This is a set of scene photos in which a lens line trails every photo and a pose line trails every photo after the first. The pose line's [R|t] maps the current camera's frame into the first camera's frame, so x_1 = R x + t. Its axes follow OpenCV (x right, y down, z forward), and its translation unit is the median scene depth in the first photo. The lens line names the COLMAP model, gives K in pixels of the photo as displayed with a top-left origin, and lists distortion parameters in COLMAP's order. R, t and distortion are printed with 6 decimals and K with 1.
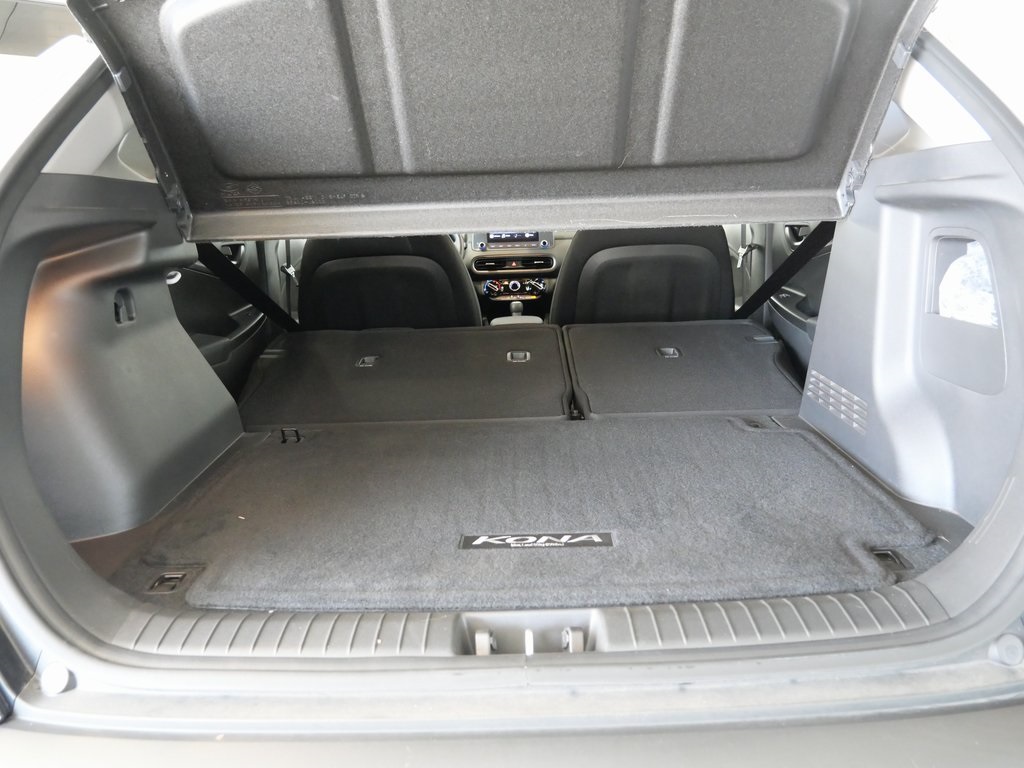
lens RADIAL K [[808.5, 0, 509.4], [0, 808.5, 391.2], [0, 0, 1]] dist [-0.024590, 0.006555]
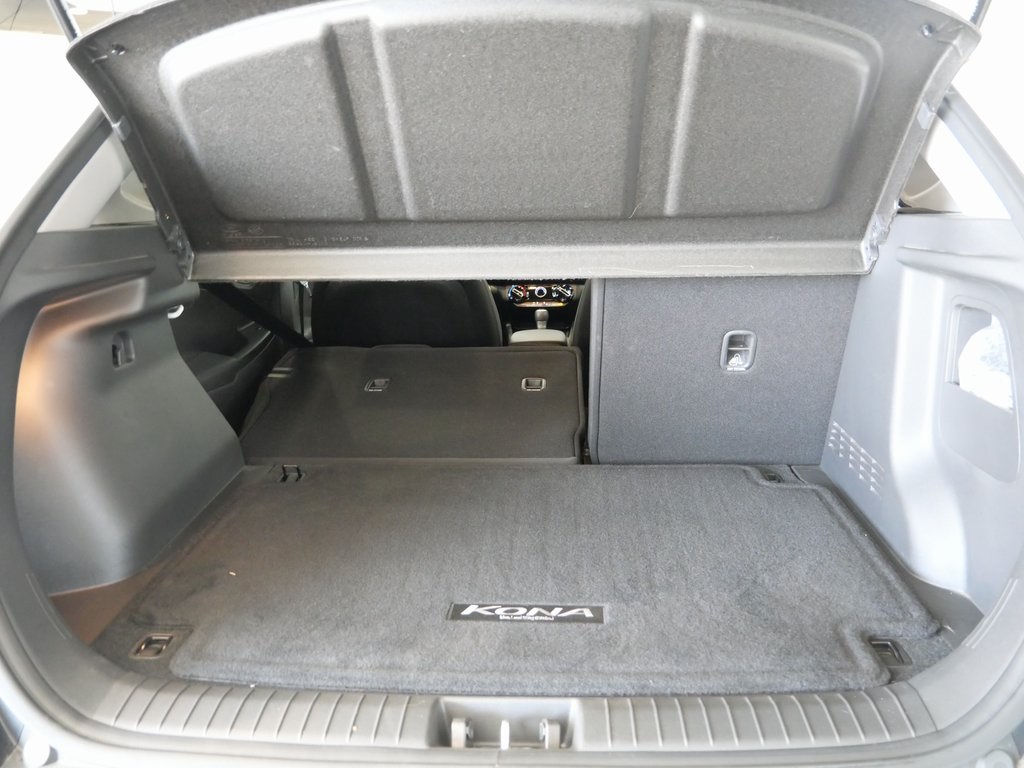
lens RADIAL K [[859.8, 0, 512.0], [0, 859.8, 384.0], [0, 0, 1]] dist [-0.024642, 0.013773]
pose [[0.998809, 0.026774, -0.040798, 0.049394], [-0.026214, 0.999555, 0.014215, -0.103497], [0.041161, -0.013129, 0.999066, -0.036851]]
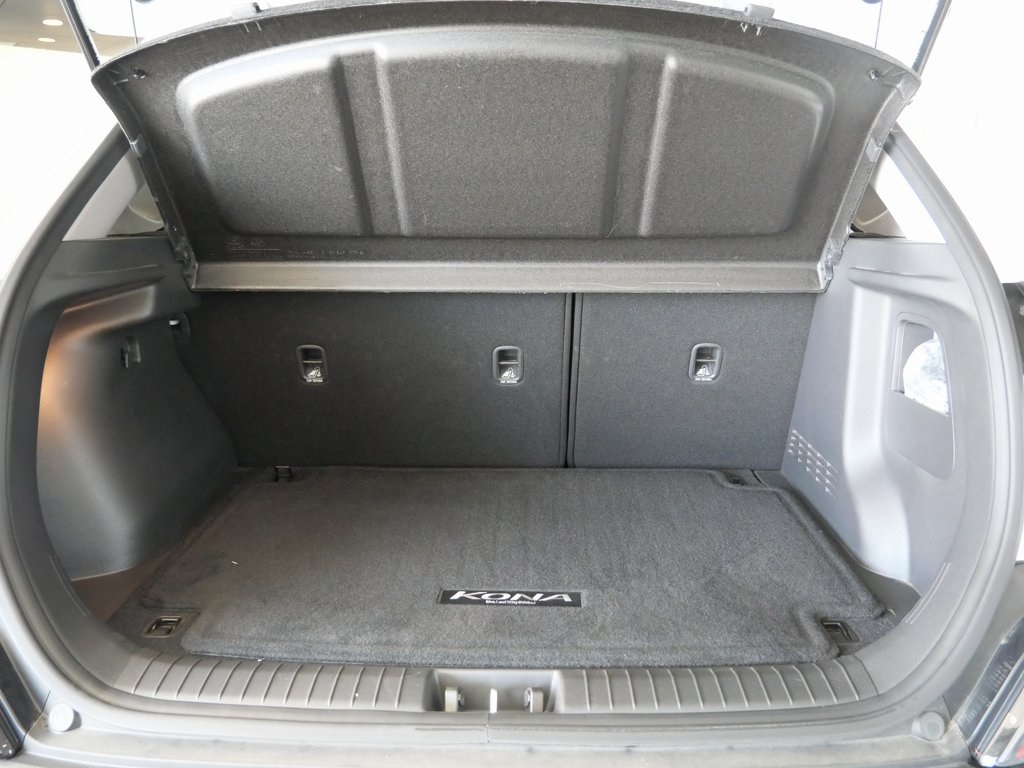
lens RADIAL K [[859.8, 0, 512.0], [0, 859.8, 384.0], [0, 0, 1]] dist [-0.024642, 0.013773]
pose [[0.999291, 0.037164, -0.006008, 0.030976], [-0.037215, 0.999270, -0.008604, -0.084115], [0.005684, 0.008822, 0.999945, -0.129520]]
